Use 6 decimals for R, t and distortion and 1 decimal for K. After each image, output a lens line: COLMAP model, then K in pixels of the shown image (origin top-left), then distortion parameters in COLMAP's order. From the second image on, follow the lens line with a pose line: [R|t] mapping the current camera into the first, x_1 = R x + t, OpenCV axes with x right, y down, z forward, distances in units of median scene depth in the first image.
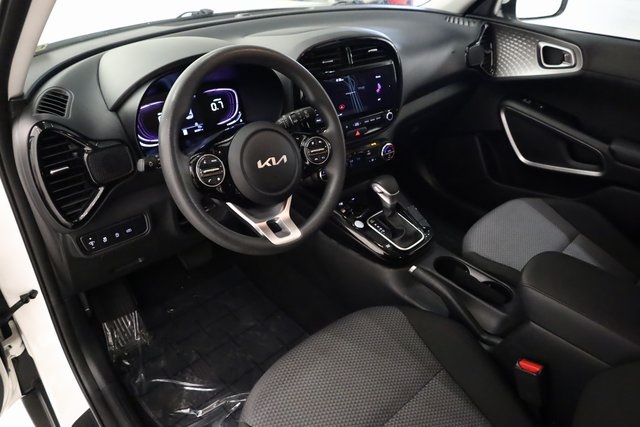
lens RADIAL K [[431.8, 0, 320.0], [0, 431.8, 213.5], [0, 0, 1]] dist [-0.004257, 0.000418]
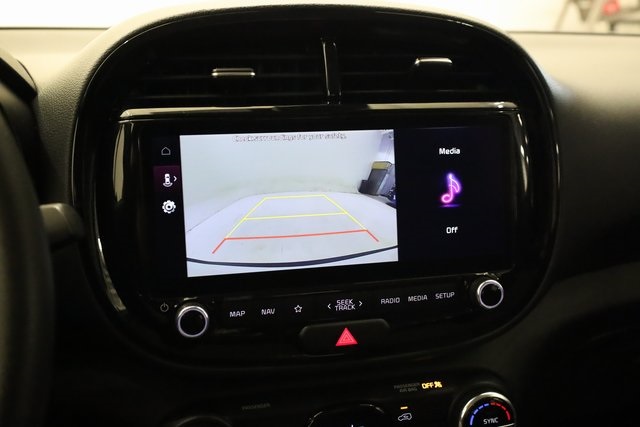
lens RADIAL K [[648.5, 0, 320.0], [0, 648.5, 213.5], [0, 0, 1]] dist [-0.011383, 0.001767]
pose [[0.916399, 0.092457, -0.389441, 0.212491], [-0.210831, 0.938542, -0.273291, -0.135829], [0.340239, 0.332550, 0.879572, 0.573065]]
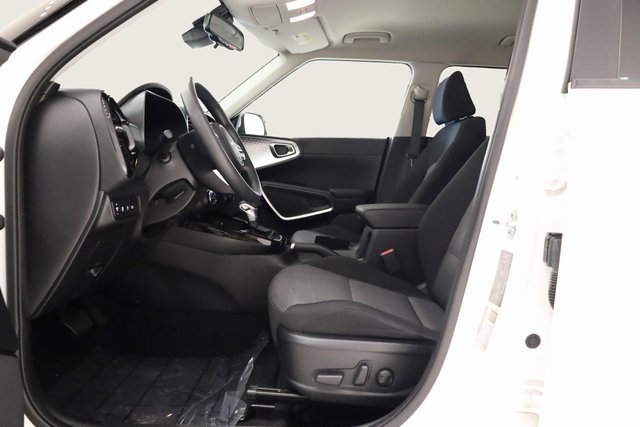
lens RADIAL K [[431.8, 0, 320.0], [0, 431.8, 213.5], [0, 0, 1]] dist [-0.004257, 0.000418]
pose [[0.682593, -0.087183, 0.725580, -0.695128], [0.393602, 0.880408, -0.264497, 0.415192], [-0.615747, 0.466133, 0.635276, -0.018412]]
